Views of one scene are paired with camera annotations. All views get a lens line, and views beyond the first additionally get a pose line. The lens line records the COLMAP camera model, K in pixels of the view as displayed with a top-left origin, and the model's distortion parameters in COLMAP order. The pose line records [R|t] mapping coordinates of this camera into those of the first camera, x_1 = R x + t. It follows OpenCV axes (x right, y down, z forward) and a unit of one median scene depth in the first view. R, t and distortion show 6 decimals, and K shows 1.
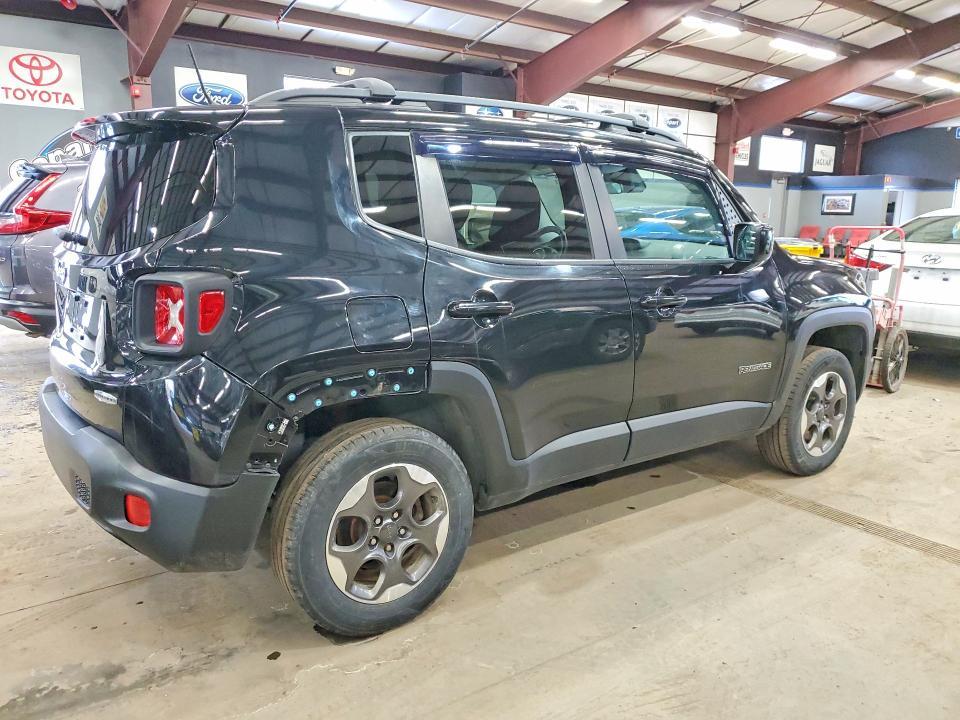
lens RADIAL K [[746.5, 0, 474.5], [0, 746.5, 361.7], [0, 0, 1]] dist [0.000751, 0.010721]
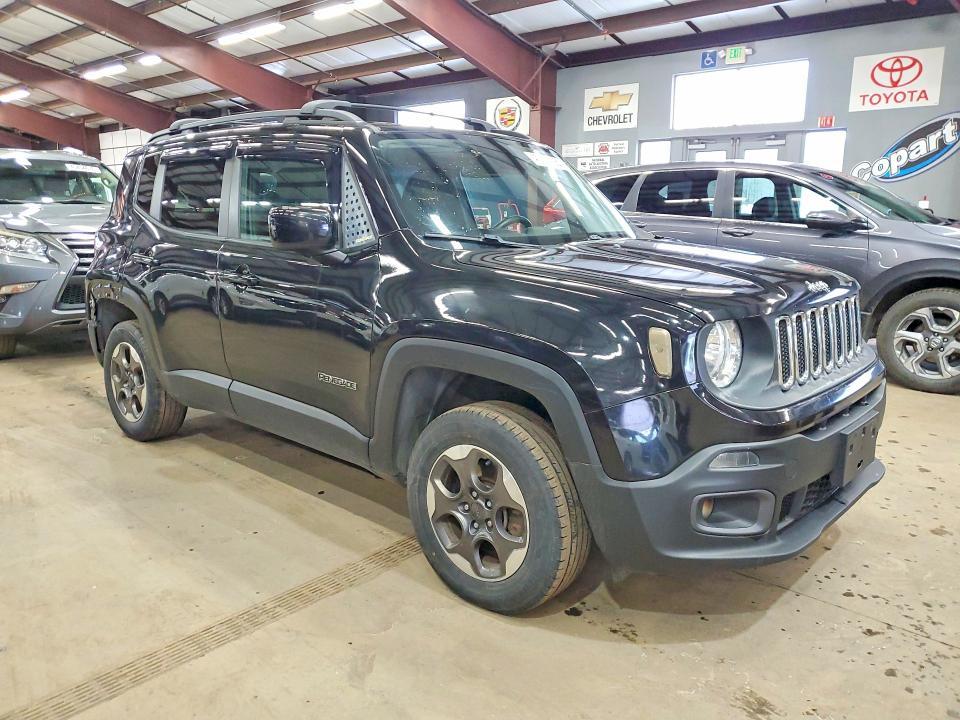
lens RADIAL K [[746.5, 0, 474.5], [0, 746.5, 361.7], [0, 0, 1]] dist [0.000751, 0.010721]
pose [[0.192990, 0.191908, -0.962251, 0.361927], [-0.197861, 0.968152, 0.153402, -0.052110], [0.961044, 0.160786, 0.224815, 0.287822]]
